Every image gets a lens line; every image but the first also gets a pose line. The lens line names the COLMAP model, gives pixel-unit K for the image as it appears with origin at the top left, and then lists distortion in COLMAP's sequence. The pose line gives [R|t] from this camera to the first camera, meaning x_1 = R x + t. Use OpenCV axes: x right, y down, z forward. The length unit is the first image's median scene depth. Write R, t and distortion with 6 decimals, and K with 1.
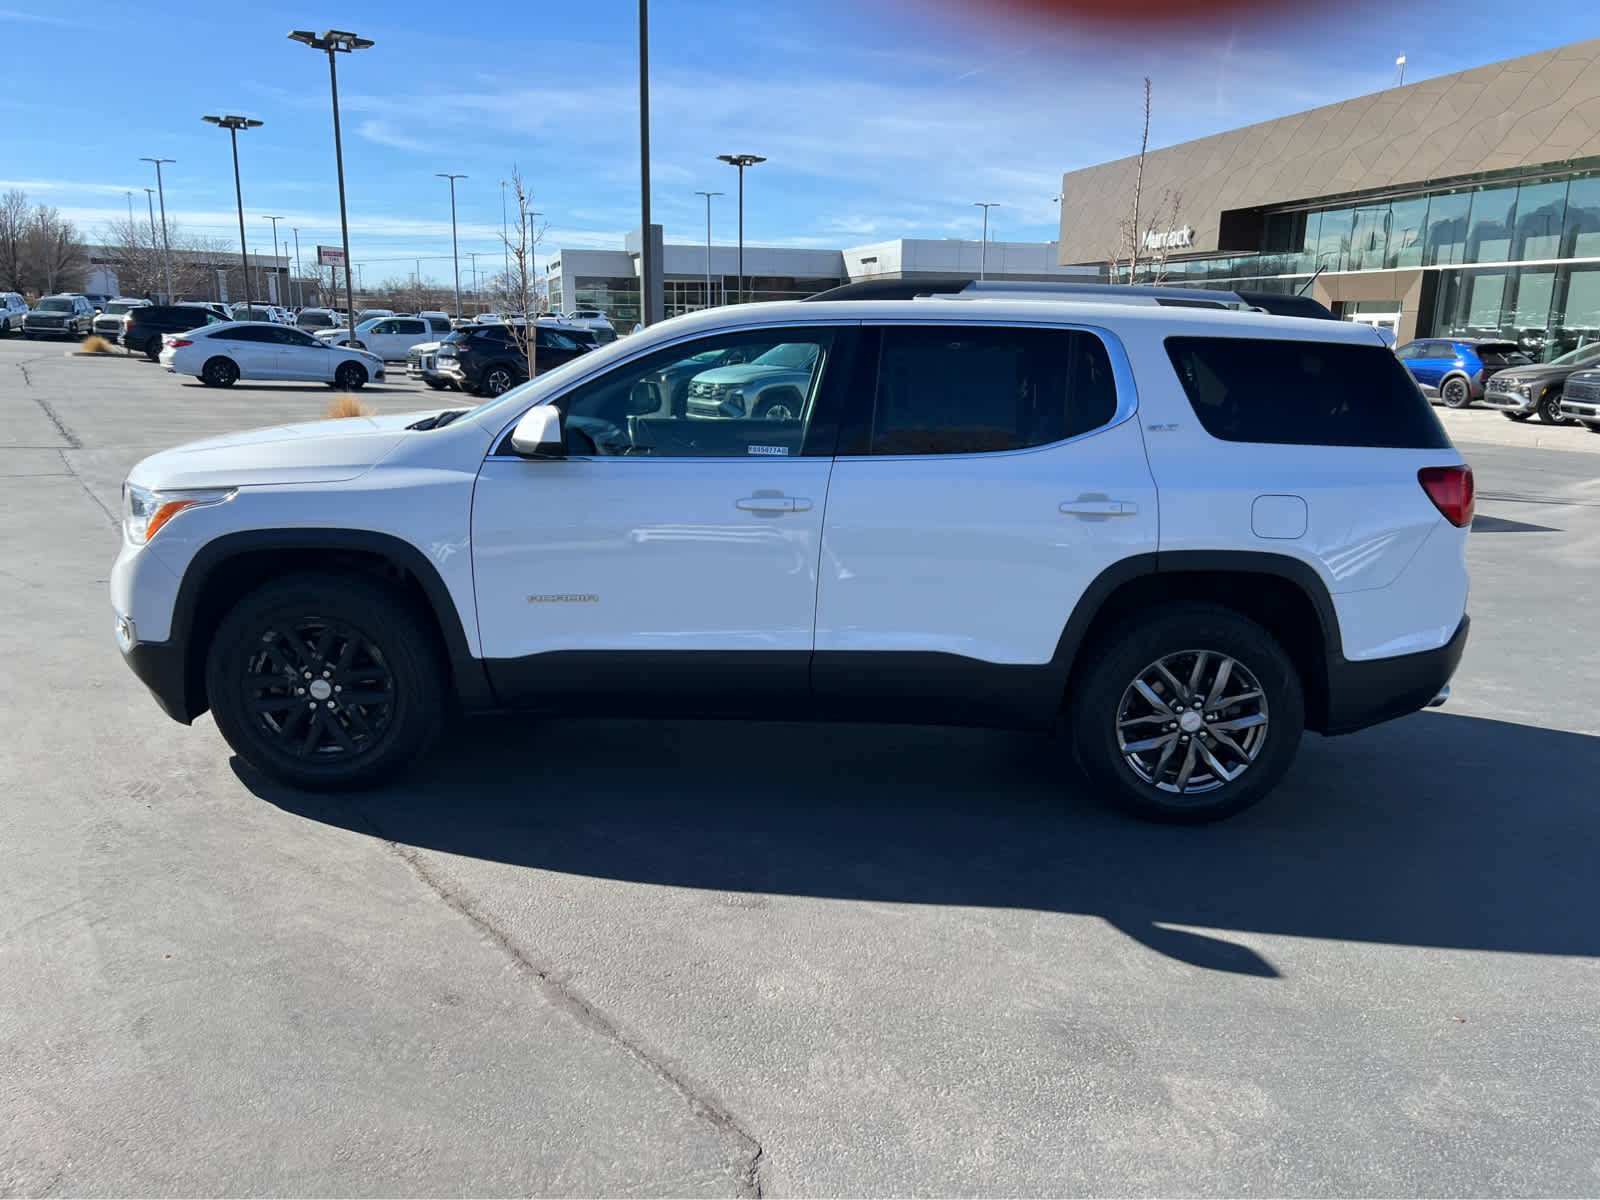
lens RADIAL K [[1238.2, 0, 789.7], [0, 1238.2, 629.6], [0, 0, 1]] dist [0.033477, -0.024504]
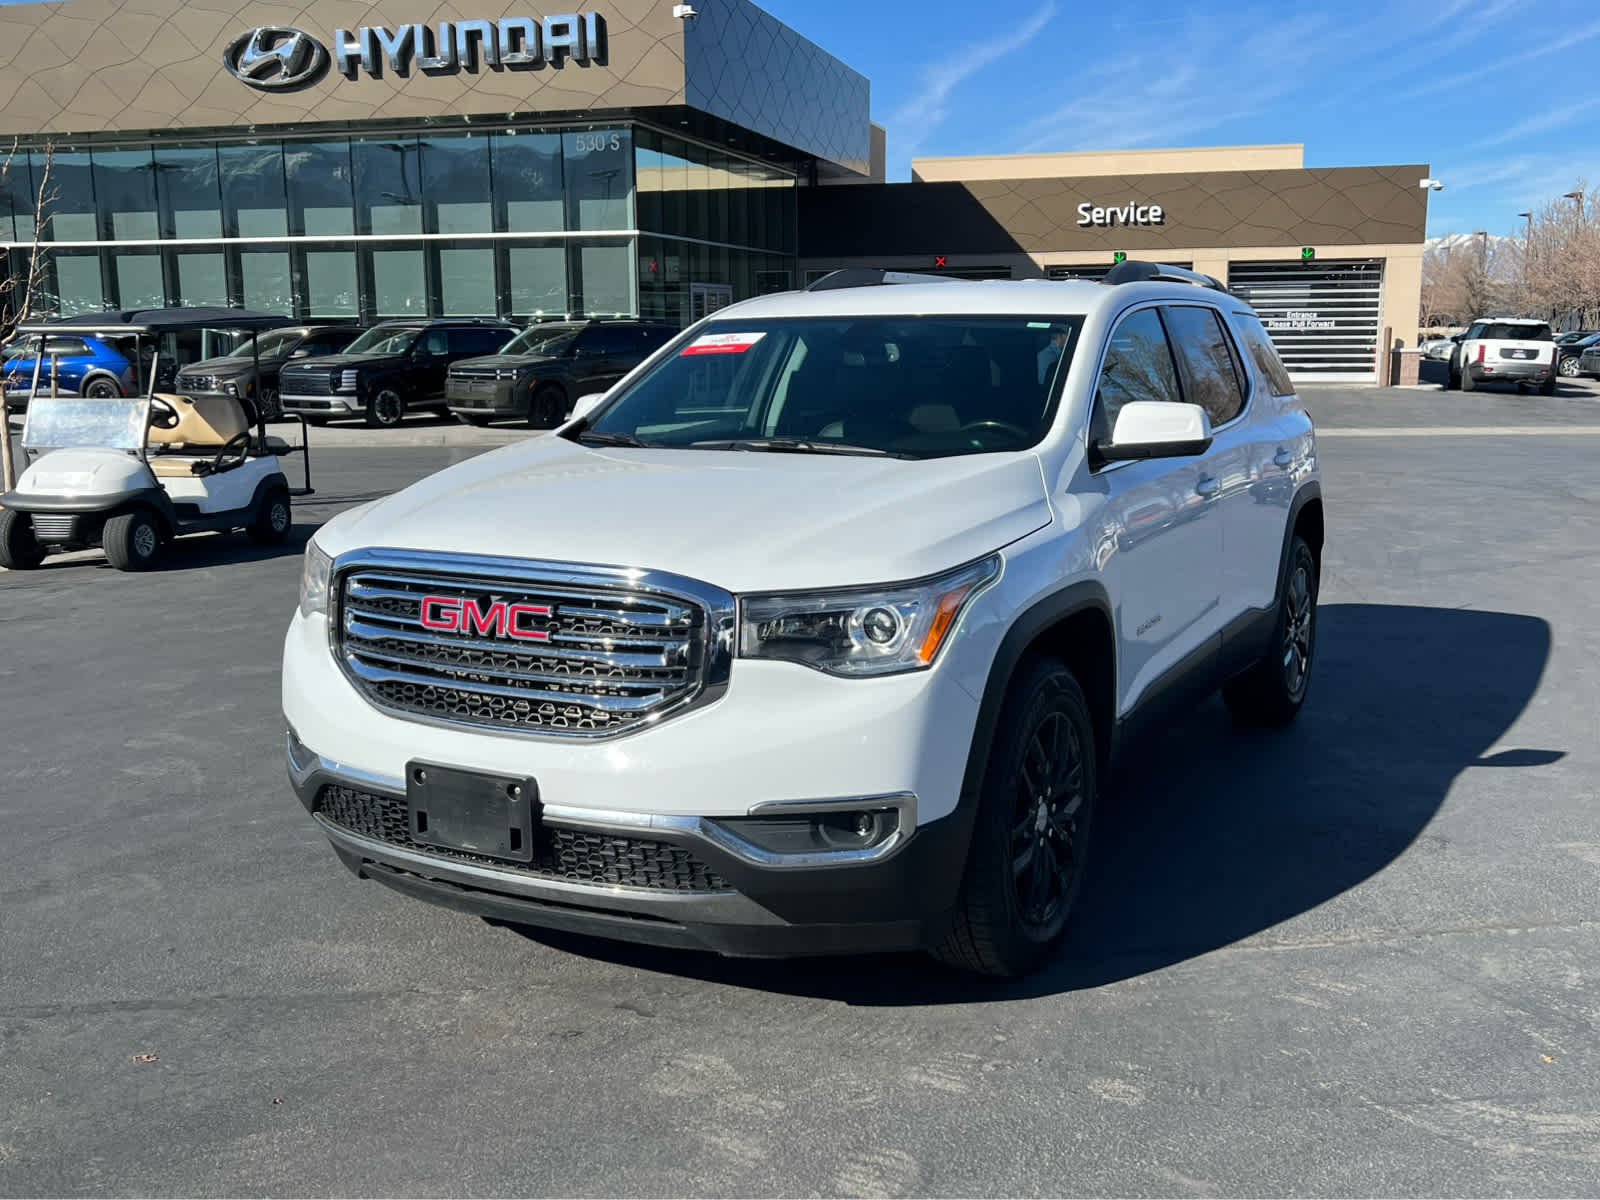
lens RADIAL K [[1609.0, 0, 793.8], [0, 1609.0, 608.8], [0, 0, 1]] dist [0.029157, 0.000000]
pose [[0.454470, -0.175753, 0.873251, -0.227763], [0.229070, 0.970431, 0.076096, -0.031656], [-0.860804, 0.165452, 0.481291, 0.121270]]
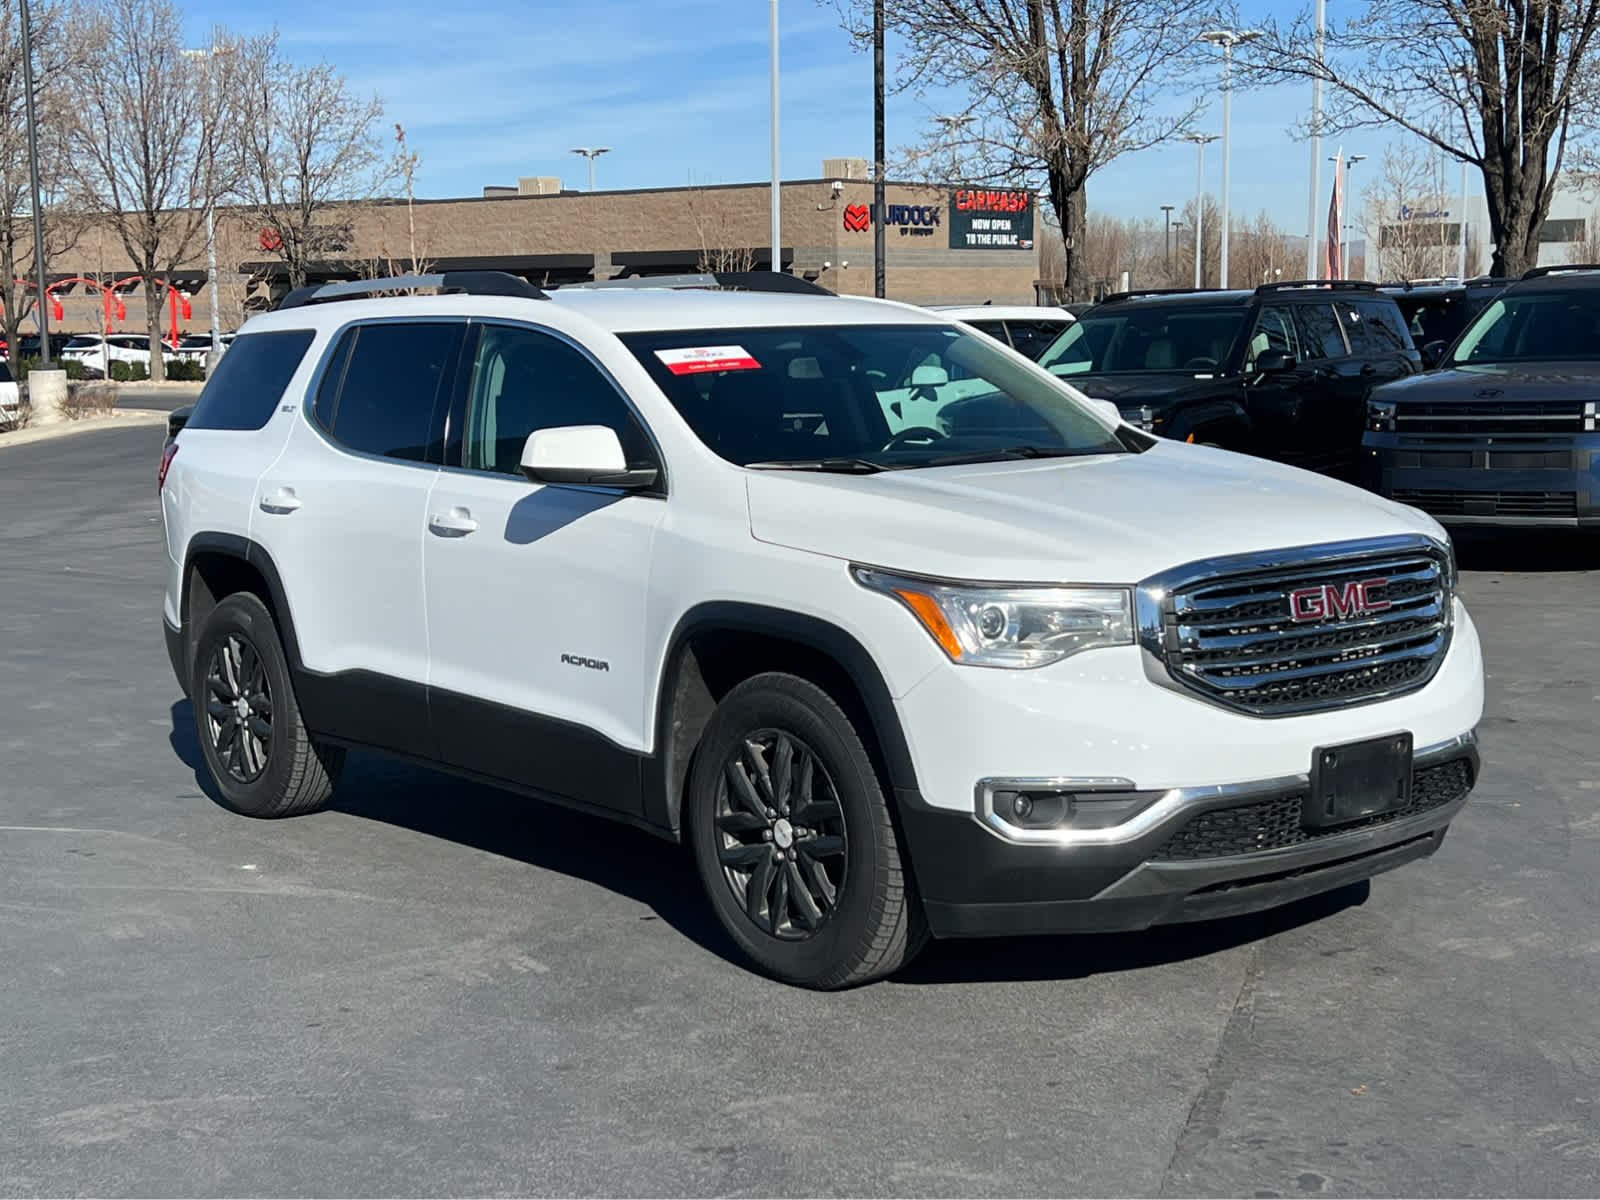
lens RADIAL K [[2393.4, 0, 772.5], [0, 2393.4, 604.3], [0, 0, 1]] dist [0.146347, 0.000000]
pose [[-0.648546, -0.099557, 0.754636, -0.256043], [0.190306, 0.938716, 0.287394, -0.107232], [-0.737002, 0.330000, -0.589854, 0.408209]]
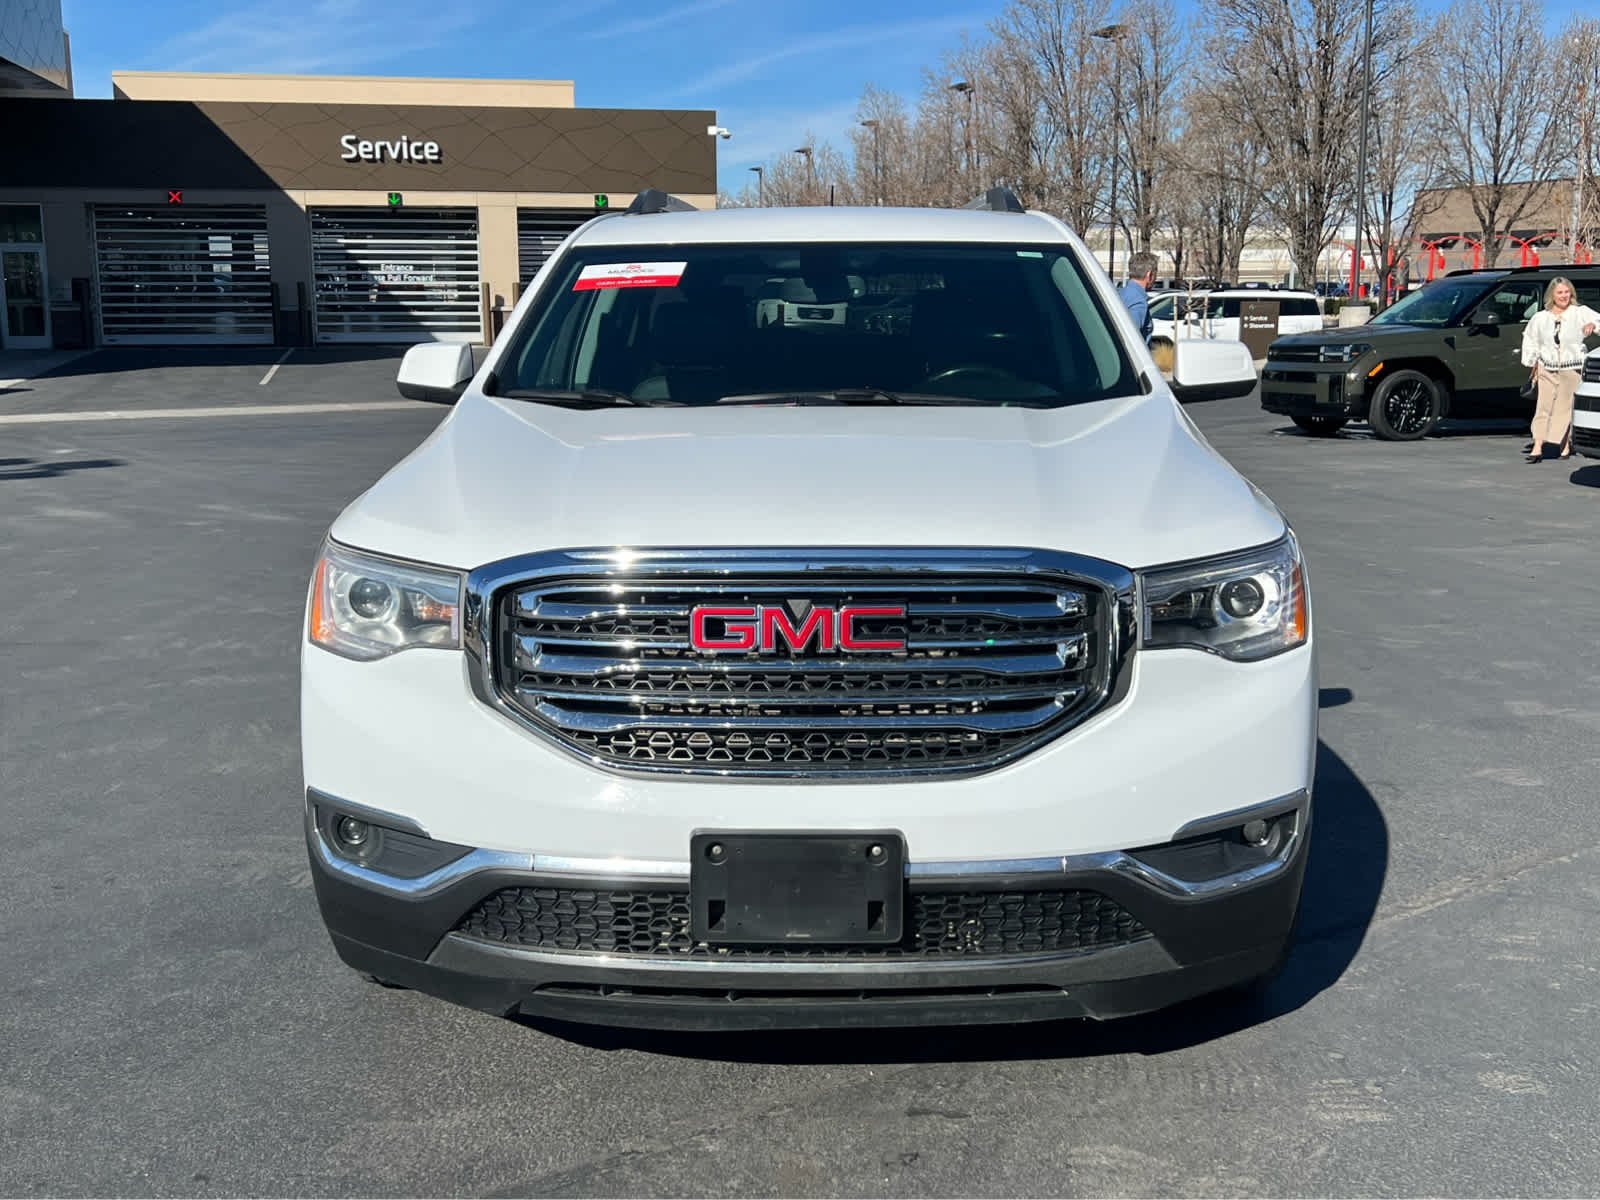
lens RADIAL K [[1811.7, 0, 805.6], [0, 1811.7, 595.3], [0, 0, 1]] dist [0.055956, 0.000000]
pose [[-0.007876, -0.190869, 0.981584, -0.233691], [0.244418, 0.951473, 0.186975, -0.052107], [-0.969638, 0.241389, 0.039158, 0.214016]]
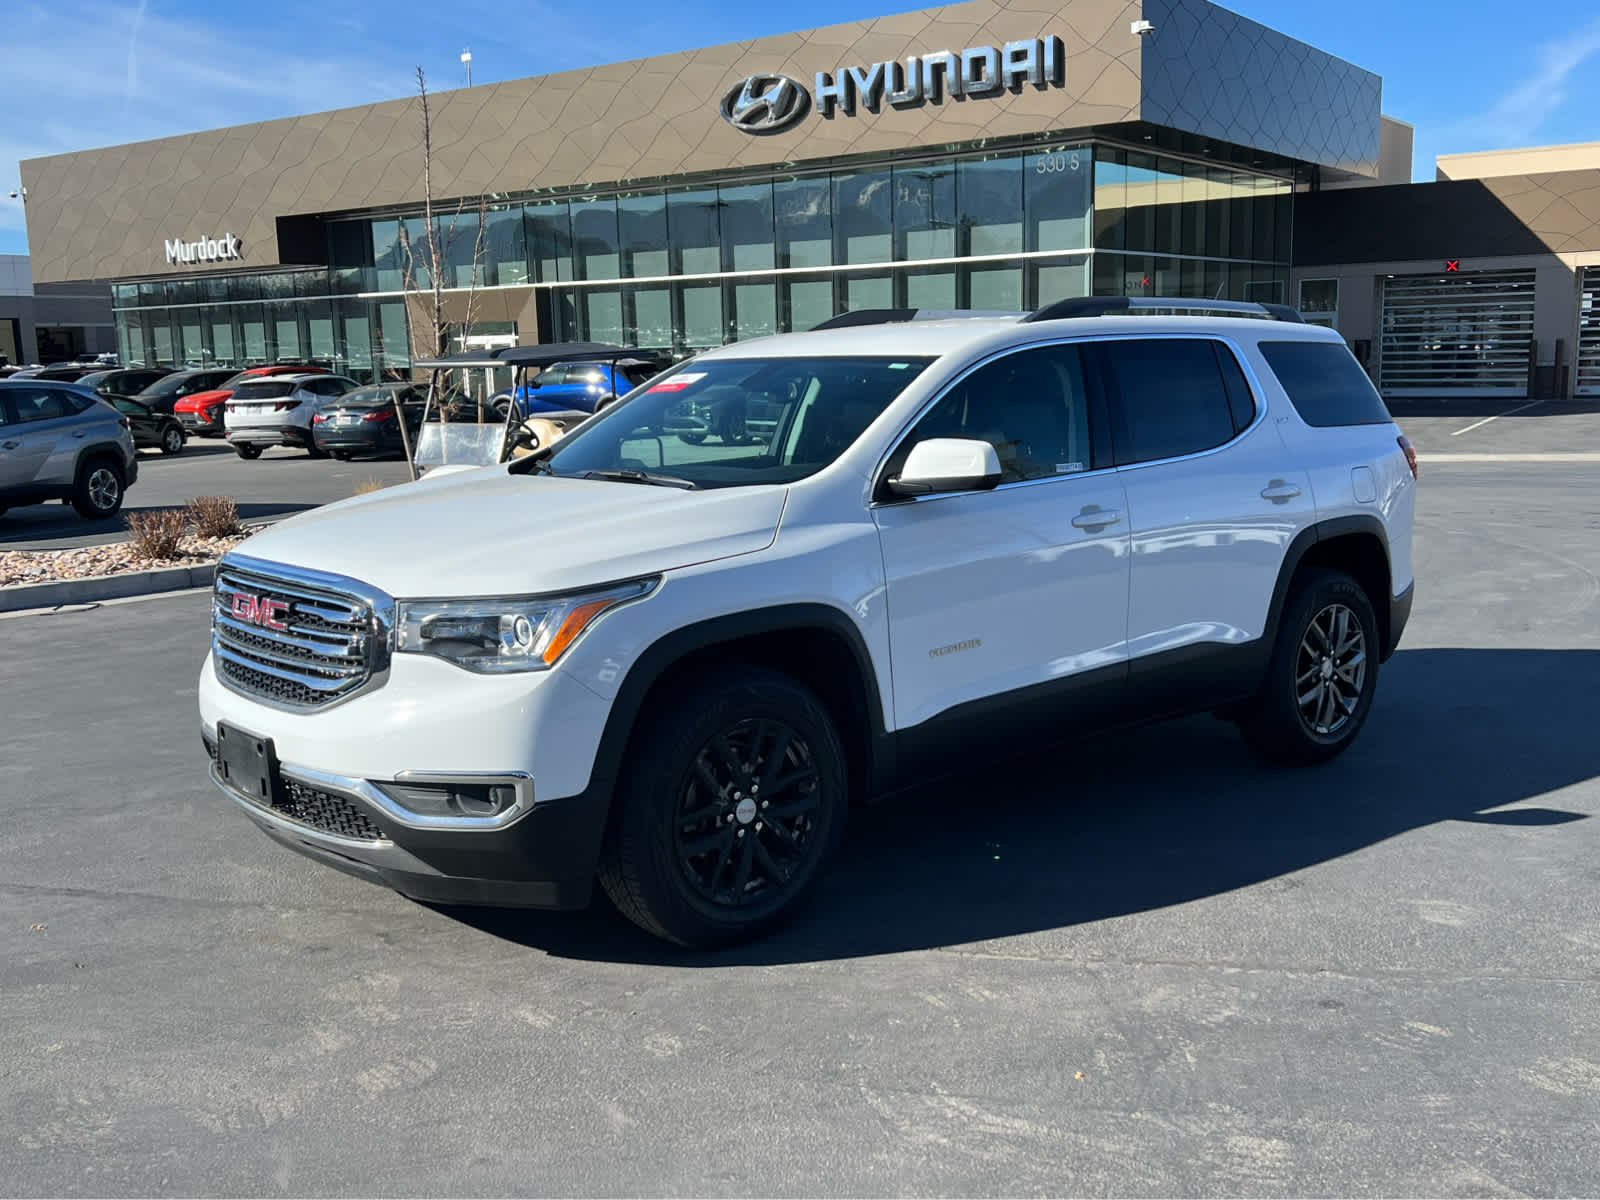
lens RADIAL K [[1609.0, 0, 782.3], [0, 1609.0, 636.1], [0, 0, 1]] dist [0.029157, 0.000000]
pose [[0.741782, -0.153160, 0.652918, -0.188413], [0.197655, 0.980257, 0.005391, -0.011698], [-0.640853, 0.125053, 0.757410, 0.033852]]
